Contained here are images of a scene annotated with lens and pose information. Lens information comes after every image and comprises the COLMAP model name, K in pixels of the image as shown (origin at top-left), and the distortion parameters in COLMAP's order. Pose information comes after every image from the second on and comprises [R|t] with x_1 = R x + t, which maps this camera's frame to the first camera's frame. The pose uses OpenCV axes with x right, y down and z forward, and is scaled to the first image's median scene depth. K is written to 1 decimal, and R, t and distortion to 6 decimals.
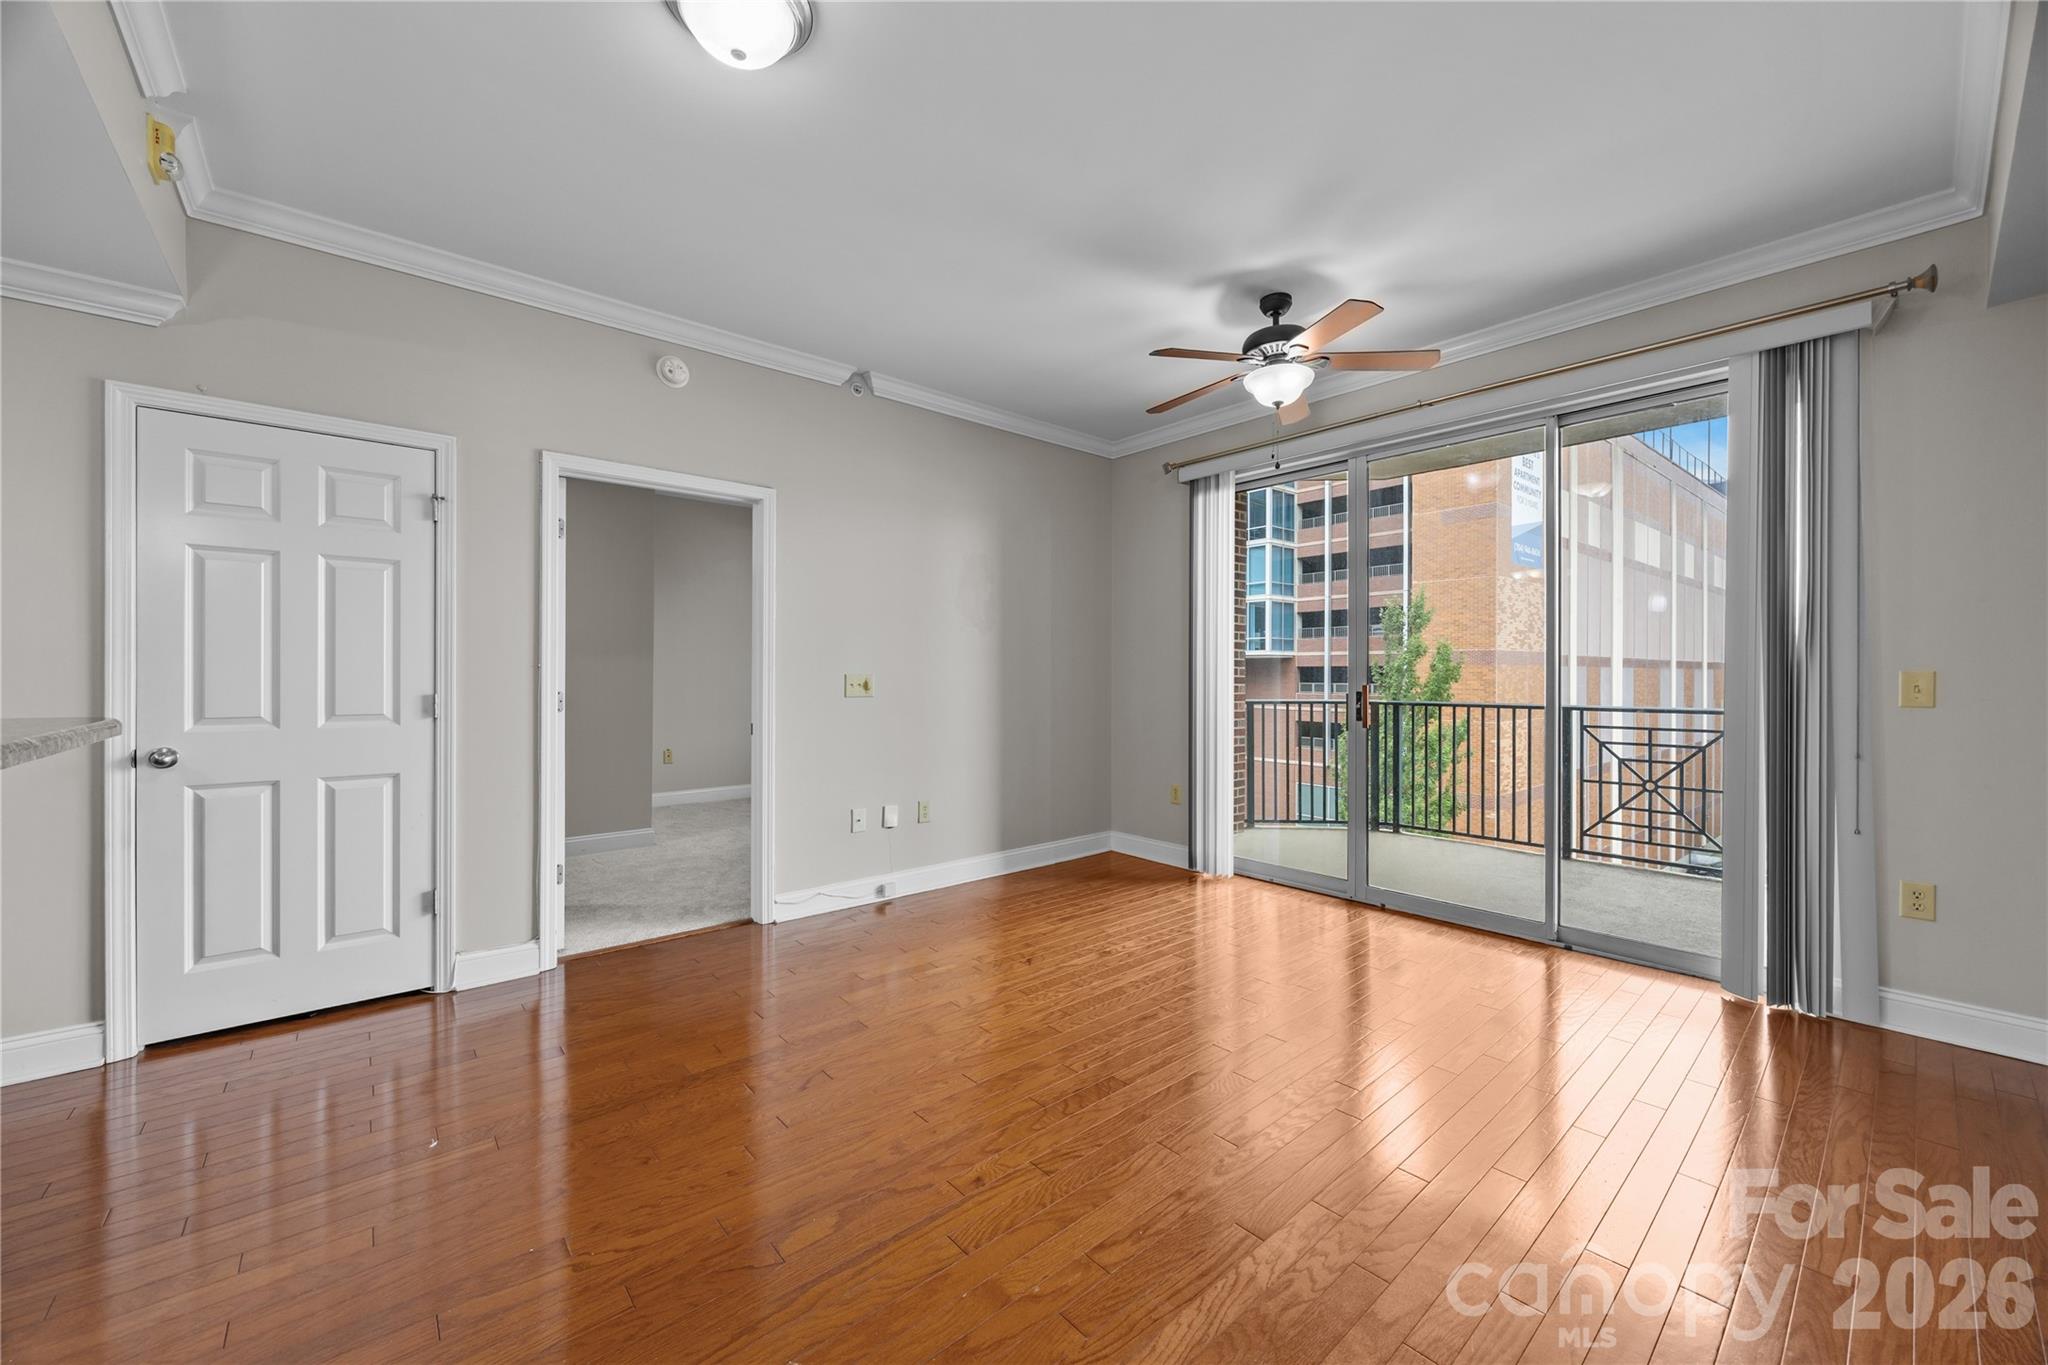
lens RADIAL K [[782.7, 0, 1023.8], [0, 782.7, 674.2], [0, 0, 1]] dist [-0.005396, 0.000568]
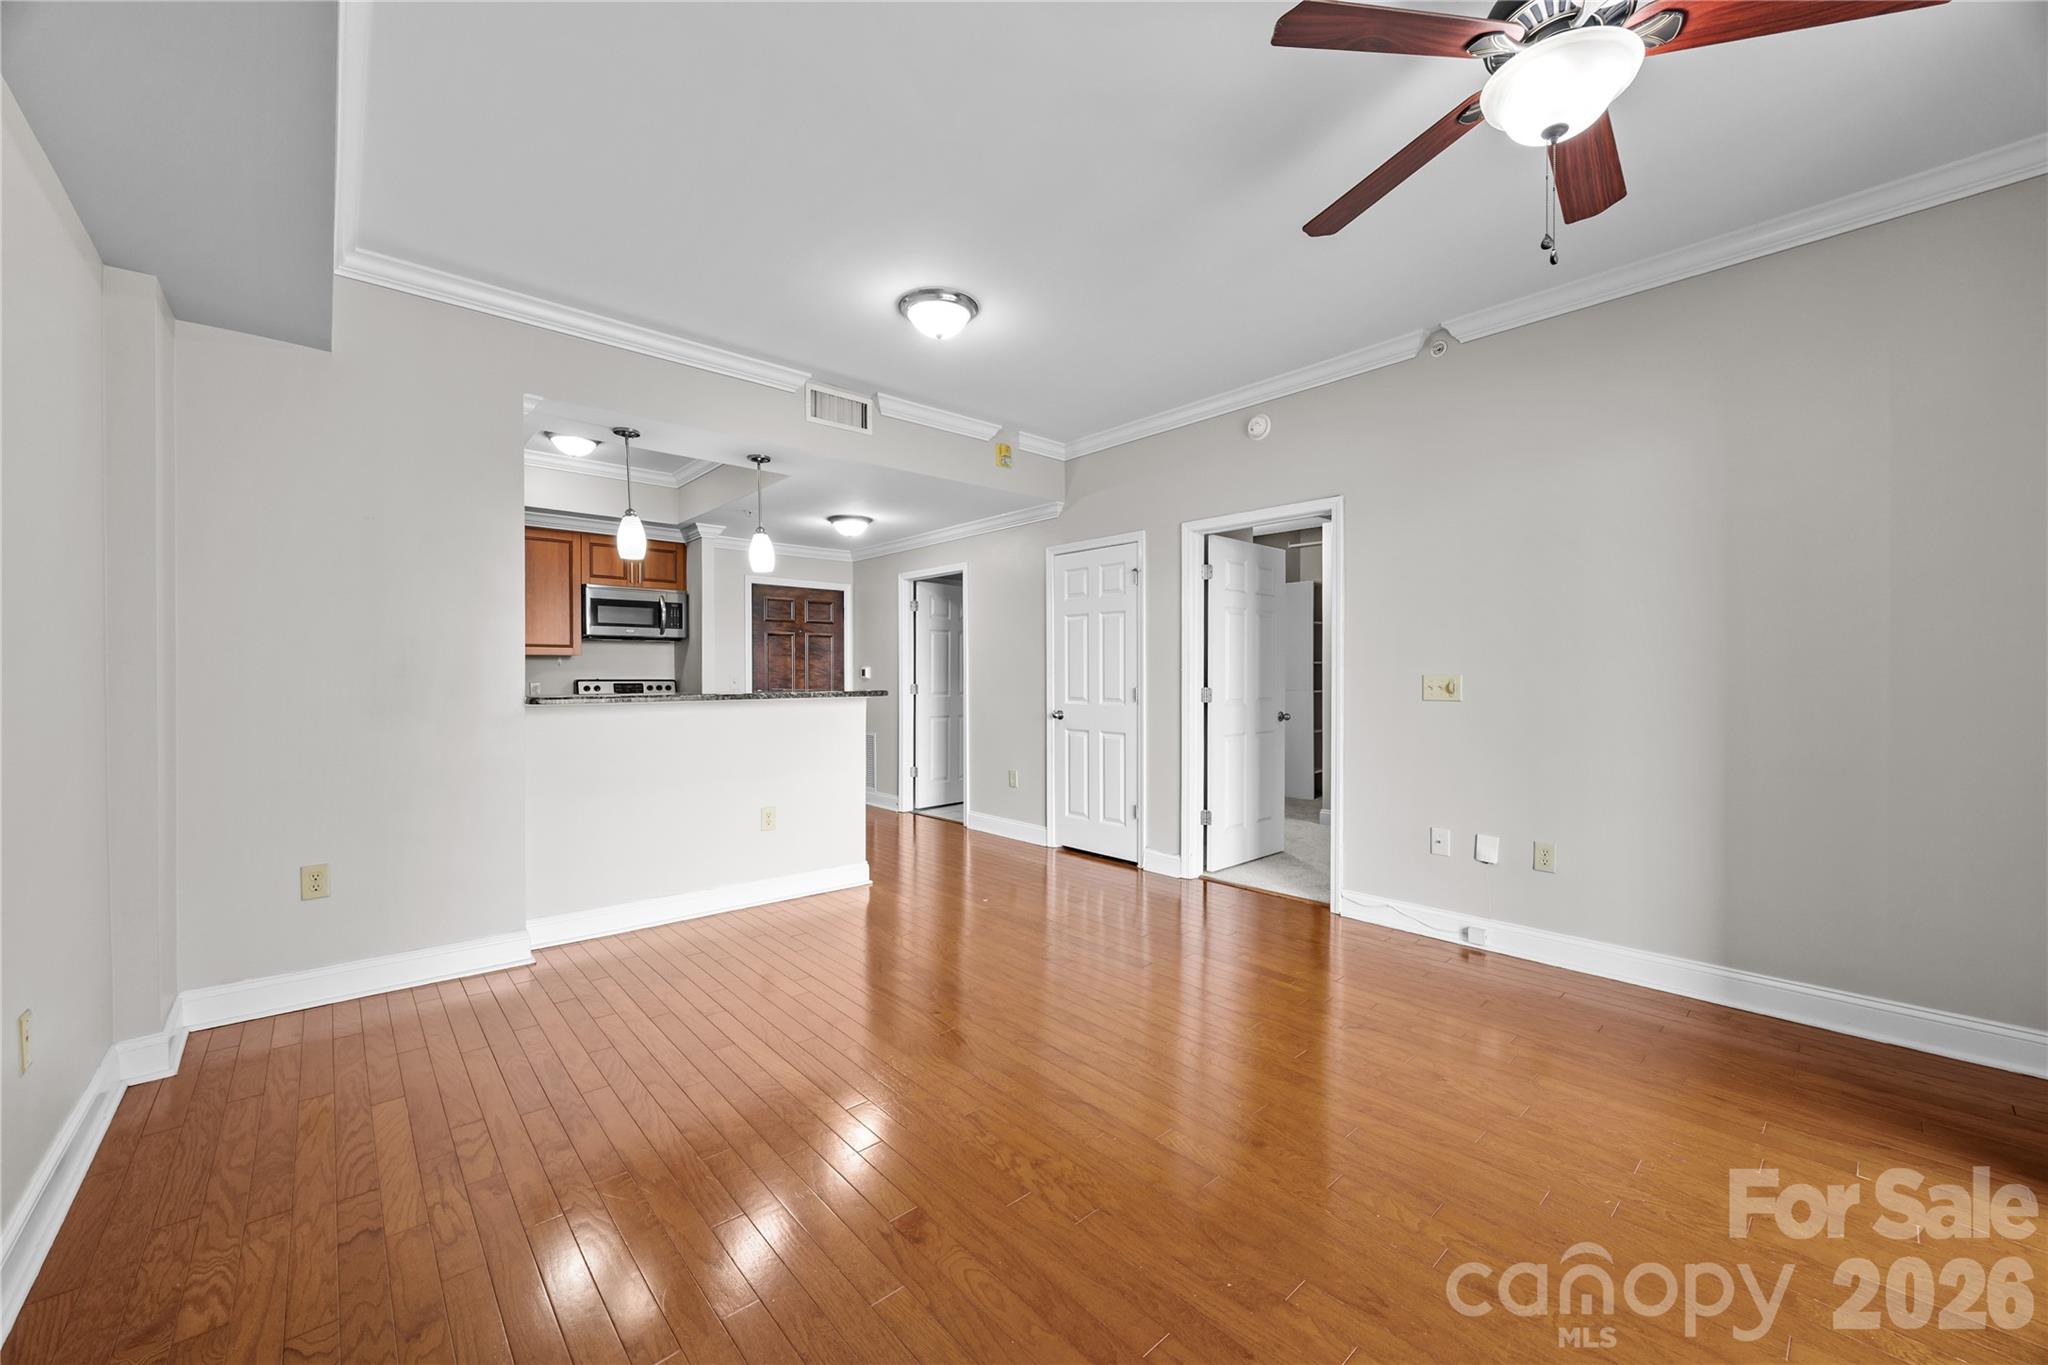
lens RADIAL K [[782.7, 0, 1014.0], [0, 782.7, 685.6], [0, 0, 1]] dist [-0.005396, 0.000568]
pose [[0.007042, 0.008298, -0.999941, 0.651721], [0.000814, 0.999965, 0.008304, 0.004322], [0.999975, -0.000872, 0.007035, 0.513573]]
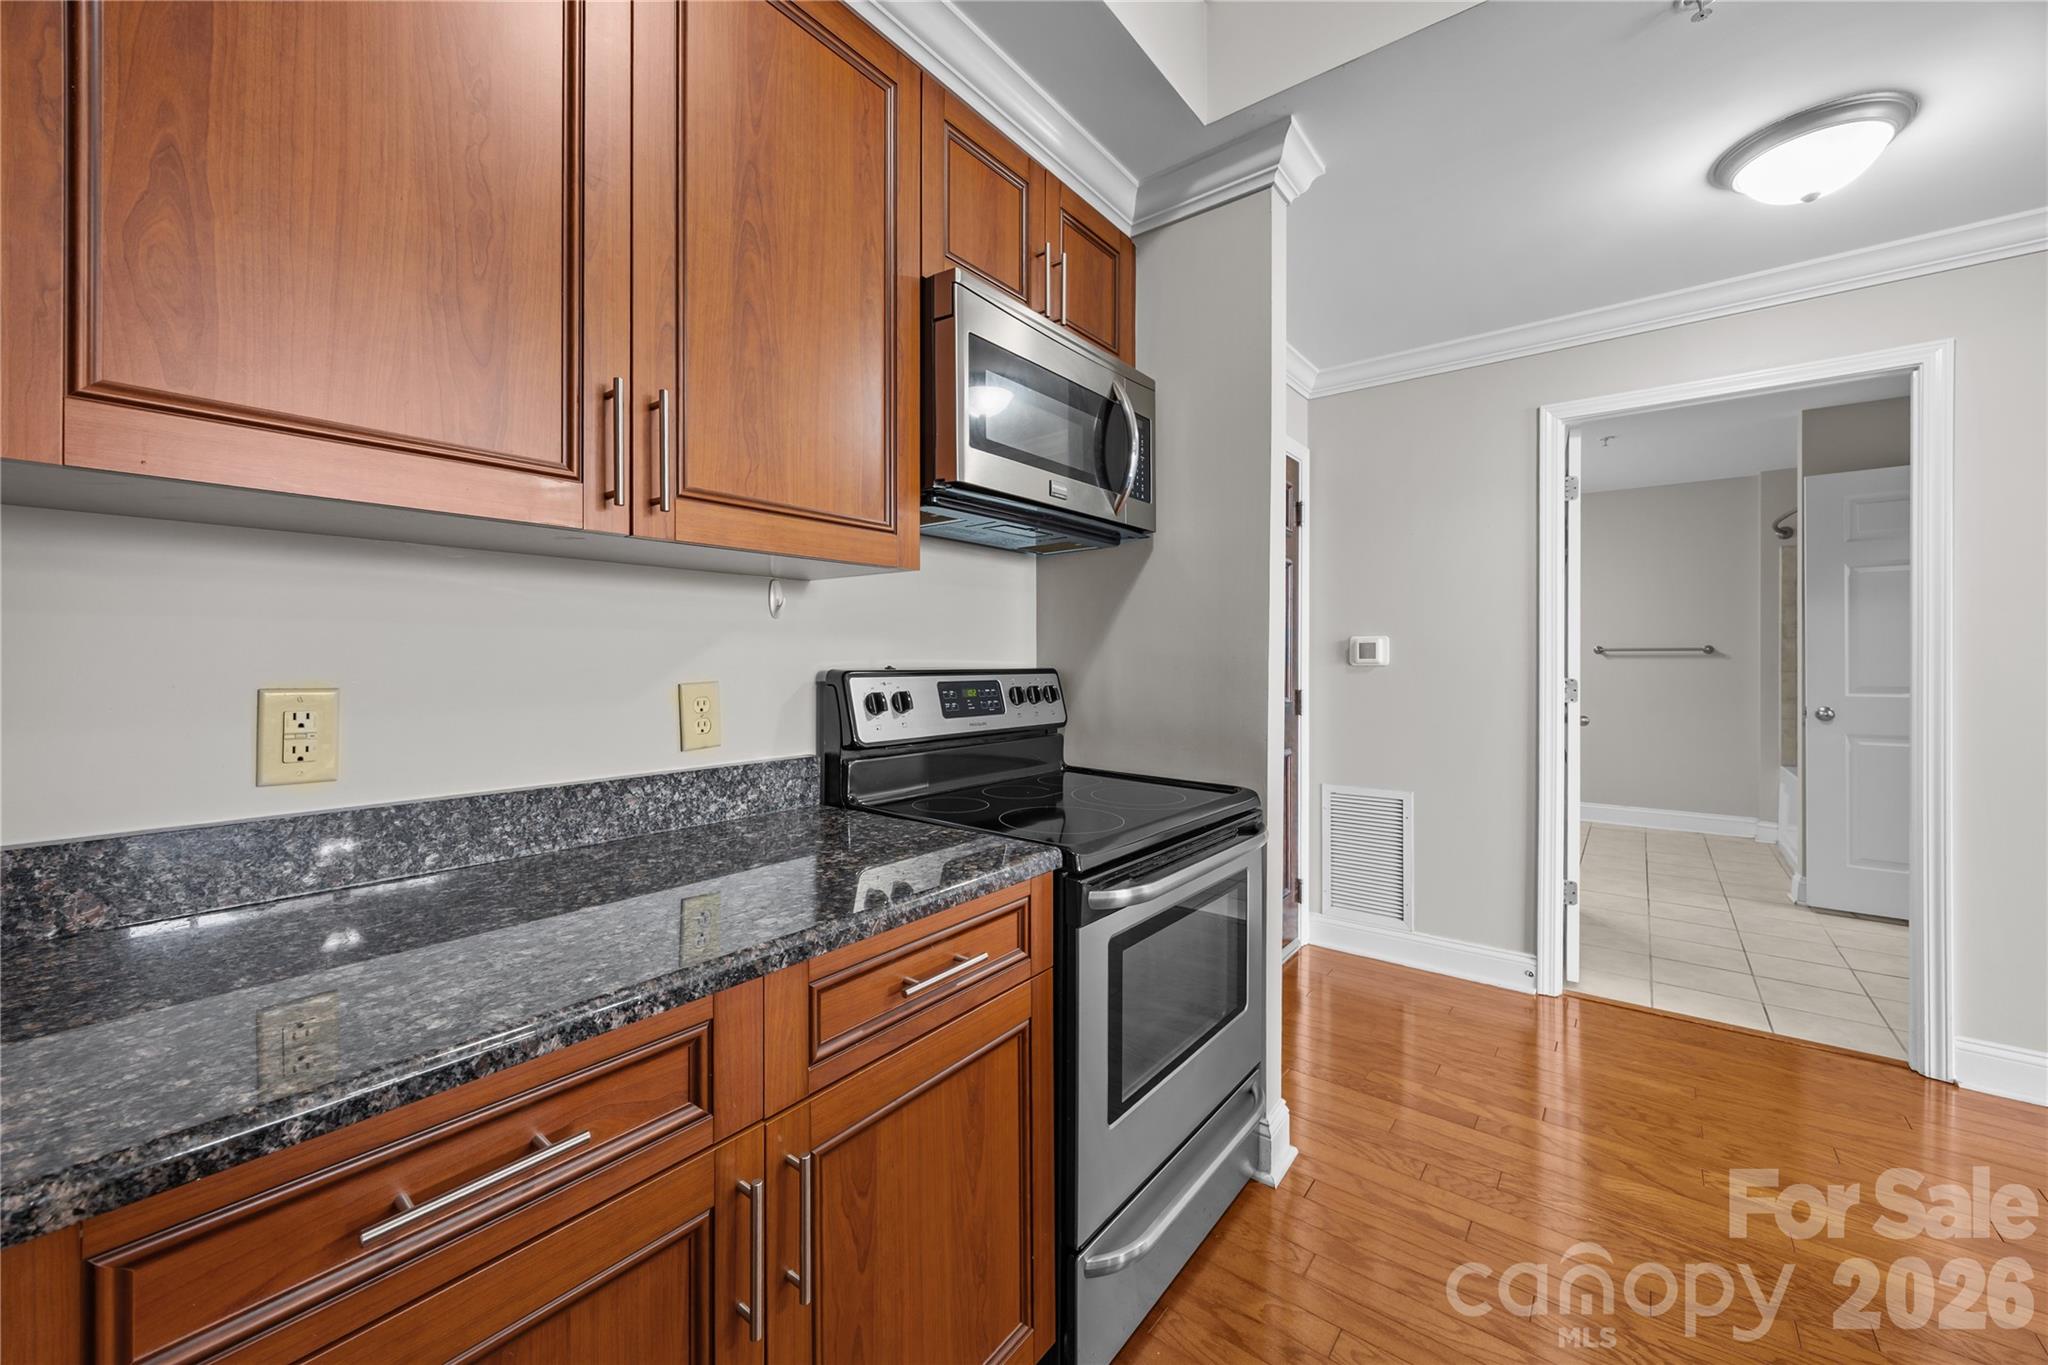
lens RADIAL K [[782.7, 0, 1023.4], [0, 782.7, 660.8], [0, 0, 1]] dist [-0.005396, 0.000568]
pose [[0.189537, 0.000121, -0.981874, -0.449329], [-0.000044, 1.000000, 0.000115, -0.000098], [0.981874, 0.000021, 0.189537, -0.294132]]
